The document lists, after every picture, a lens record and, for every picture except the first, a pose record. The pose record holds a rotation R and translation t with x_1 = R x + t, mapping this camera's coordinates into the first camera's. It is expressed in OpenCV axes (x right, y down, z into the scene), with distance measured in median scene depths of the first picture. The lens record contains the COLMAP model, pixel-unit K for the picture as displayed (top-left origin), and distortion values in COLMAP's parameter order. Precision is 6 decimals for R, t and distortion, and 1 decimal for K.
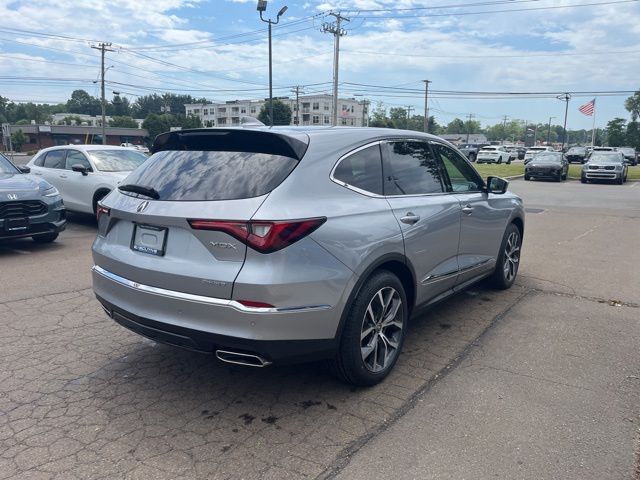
lens RADIAL K [[483.5, 0, 318.5], [0, 483.5, 238.5], [0, 0, 1]] dist [0.075322, -0.095484]
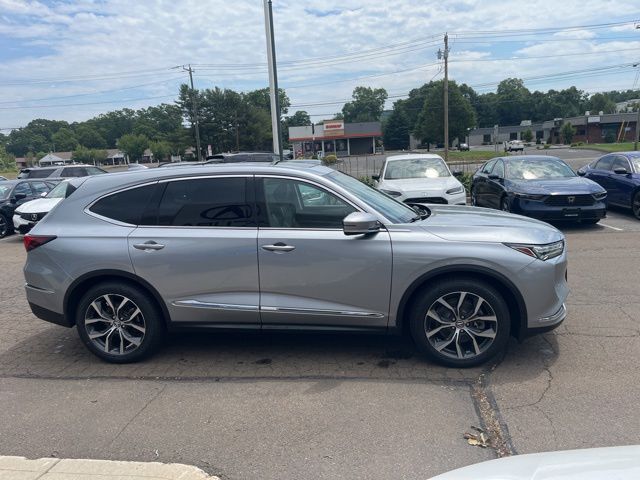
lens RADIAL K [[483.5, 0, 317.7], [0, 483.5, 239.0], [0, 0, 1]] dist [0.075322, -0.095484]
pose [[0.486171, 0.120802, -0.865474, 0.467360], [-0.100224, 0.991572, 0.082103, -0.064944], [0.868097, 0.046825, 0.494181, 0.245339]]
